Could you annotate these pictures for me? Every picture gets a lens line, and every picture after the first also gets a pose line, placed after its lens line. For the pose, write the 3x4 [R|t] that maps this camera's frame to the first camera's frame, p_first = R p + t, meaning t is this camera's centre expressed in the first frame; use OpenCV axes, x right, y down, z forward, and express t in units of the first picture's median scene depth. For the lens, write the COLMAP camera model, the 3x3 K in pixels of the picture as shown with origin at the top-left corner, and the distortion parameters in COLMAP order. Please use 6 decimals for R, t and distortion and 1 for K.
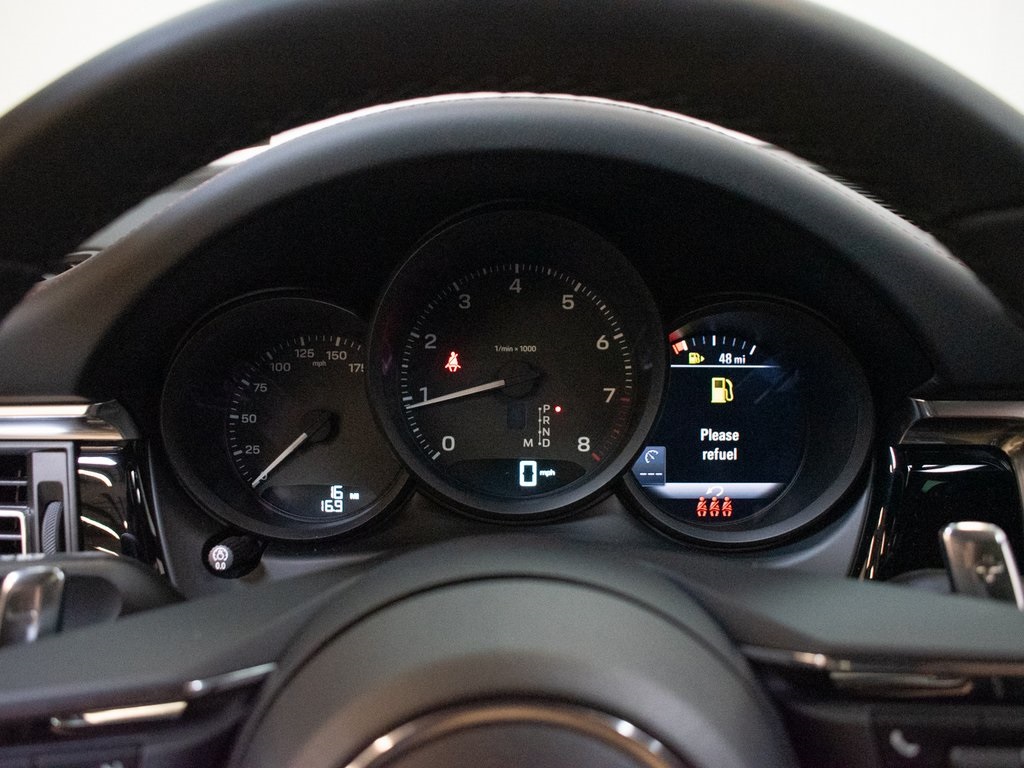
lens RADIAL K [[889.1, 0, 512.0], [0, 889.1, 384.0], [0, 0, 1]] dist [-0.110591, 0.000117]
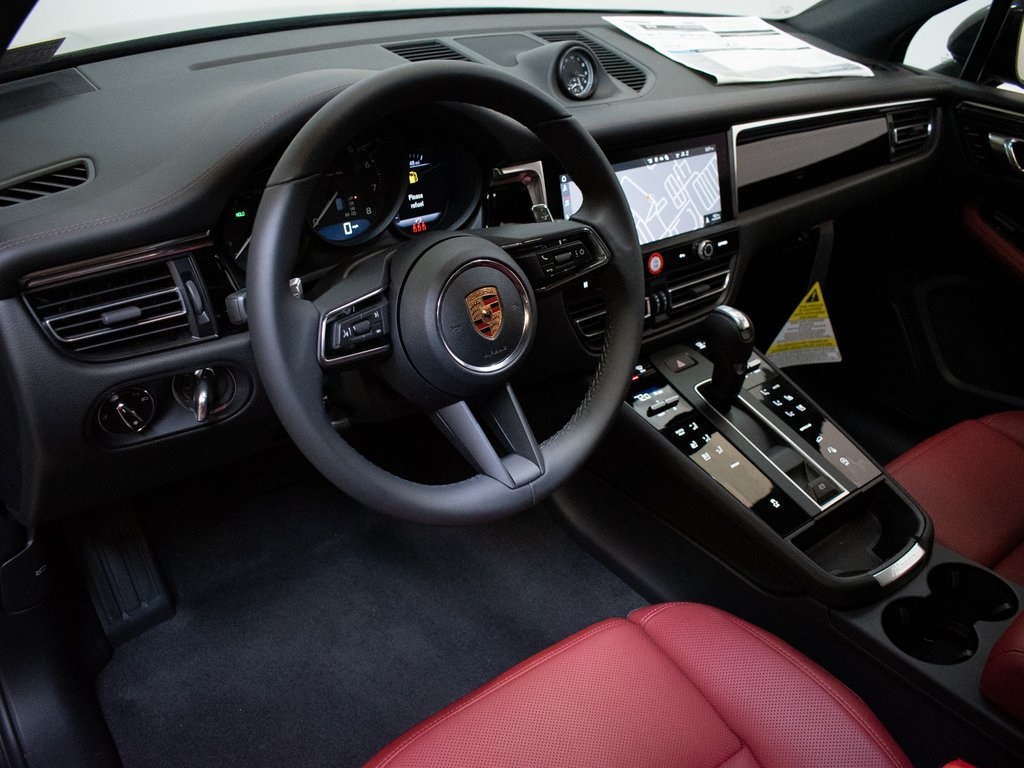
lens RADIAL K [[889.1, 0, 512.0], [0, 889.1, 384.0], [0, 0, 1]] dist [-0.110591, 0.000117]
pose [[0.784175, -0.289989, 0.548613, -0.999448], [0.141145, 0.944269, 0.297378, -0.134142], [-0.604275, -0.155763, 0.781403, -1.068933]]
